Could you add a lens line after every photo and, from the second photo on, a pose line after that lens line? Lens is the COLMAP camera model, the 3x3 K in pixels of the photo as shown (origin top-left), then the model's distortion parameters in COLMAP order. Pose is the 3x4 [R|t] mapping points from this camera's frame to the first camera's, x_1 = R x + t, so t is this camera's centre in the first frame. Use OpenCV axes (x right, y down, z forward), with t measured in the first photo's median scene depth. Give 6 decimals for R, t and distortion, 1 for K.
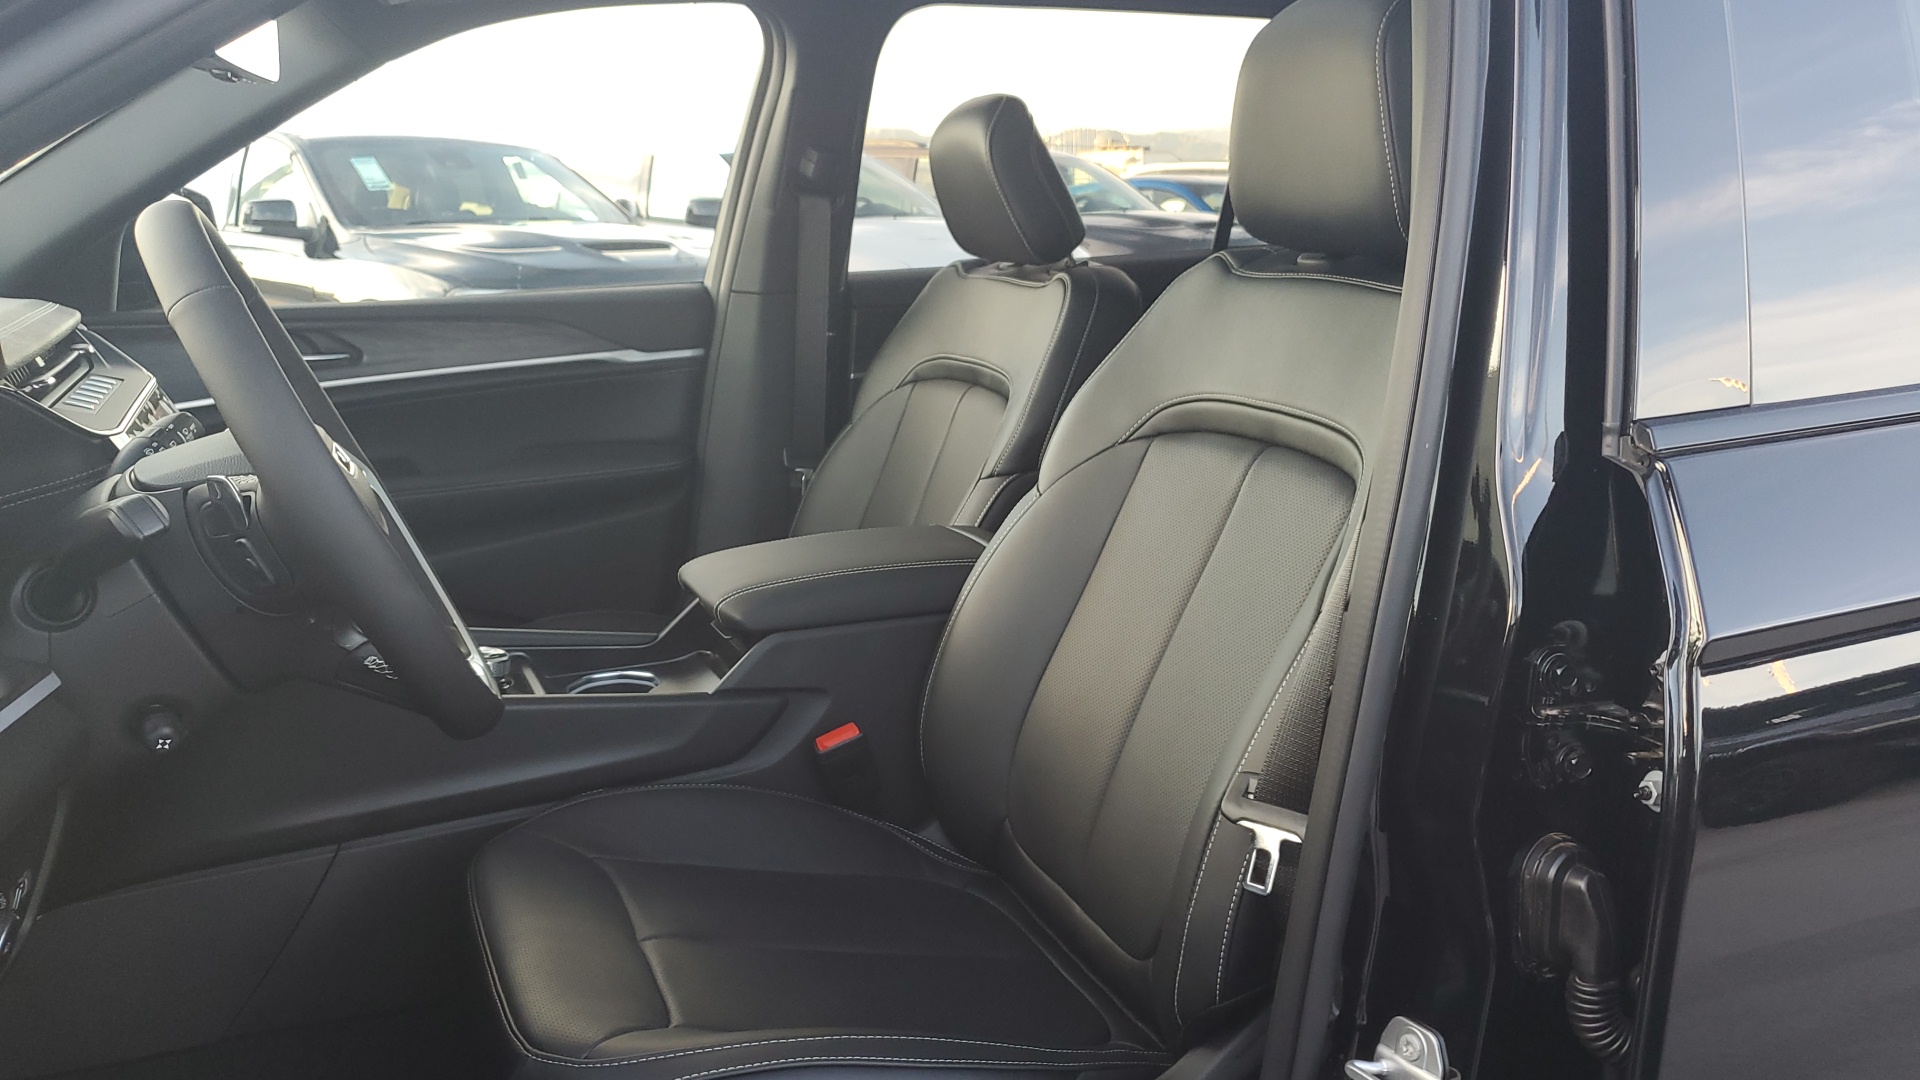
lens RADIAL K [[1492.0, 0, 951.9], [0, 1492.0, 539.6], [0, 0, 1]] dist [0.031072, -0.039666]
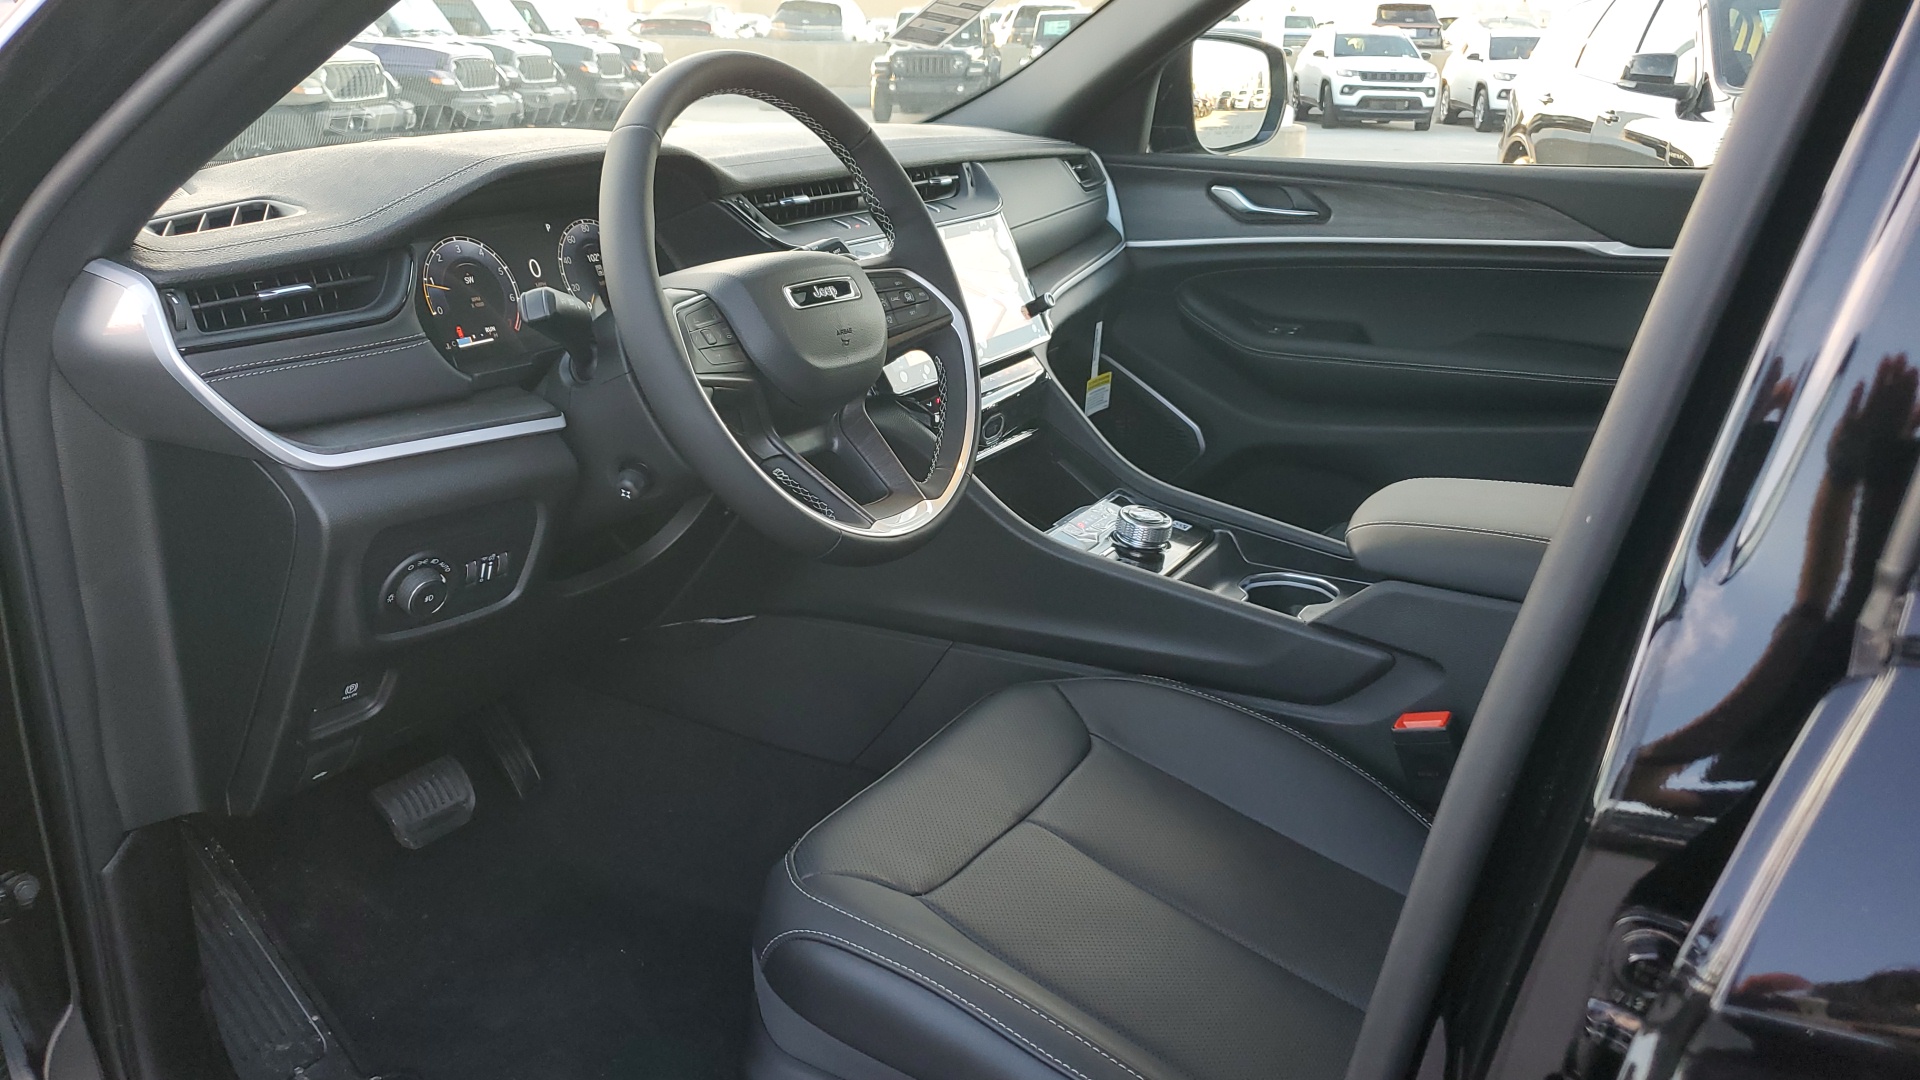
lens RADIAL K [[1492.0, 0, 954.8], [0, 1492.0, 525.3], [0, 0, 1]] dist [0.031072, -0.039666]
pose [[0.614563, 0.260127, -0.744746, 0.243297], [-0.197936, 0.964716, 0.173622, -0.045863], [0.763632, 0.040711, 0.644367, 0.169139]]
